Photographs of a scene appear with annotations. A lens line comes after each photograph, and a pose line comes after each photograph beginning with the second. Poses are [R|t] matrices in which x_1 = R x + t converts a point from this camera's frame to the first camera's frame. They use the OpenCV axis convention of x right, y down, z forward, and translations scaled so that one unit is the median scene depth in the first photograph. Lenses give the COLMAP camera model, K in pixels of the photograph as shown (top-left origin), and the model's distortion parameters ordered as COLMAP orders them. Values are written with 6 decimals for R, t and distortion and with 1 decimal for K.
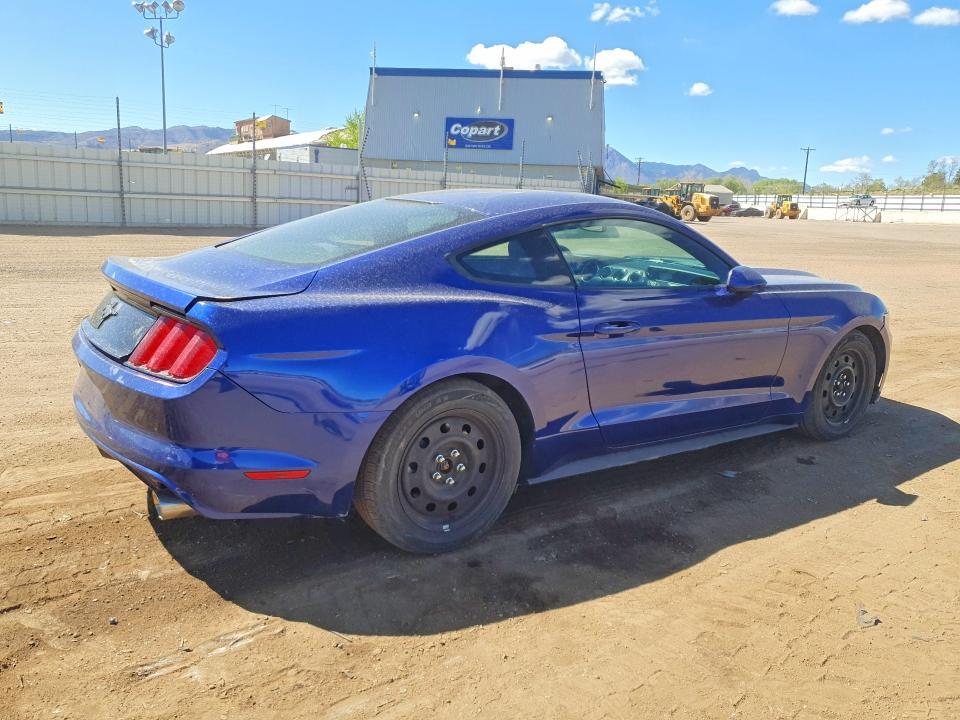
lens RADIAL K [[705.1, 0, 480.0], [0, 705.1, 360.0], [0, 0, 1]] dist [0.006443, 0.003007]
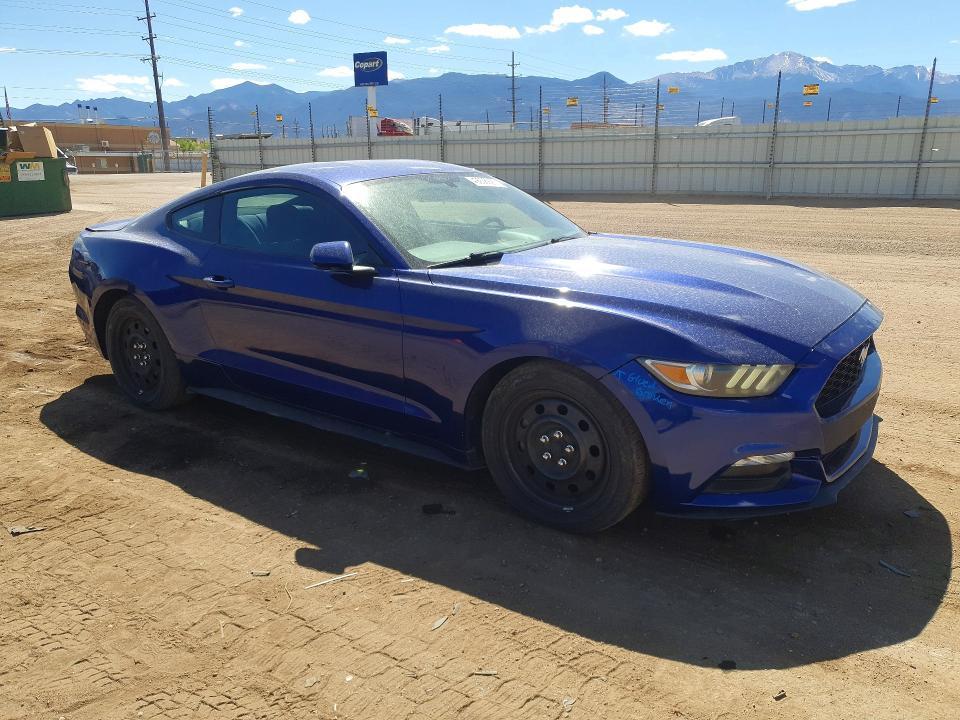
lens RADIAL K [[742.4, 0, 480.0], [0, 742.4, 360.0], [0, 0, 1]] dist [-0.136529, 0.144026]
pose [[0.368831, 0.196054, -0.908585, 0.642699], [-0.167780, 0.975488, 0.142382, -0.067742], [0.914229, 0.099927, 0.392684, 0.417761]]
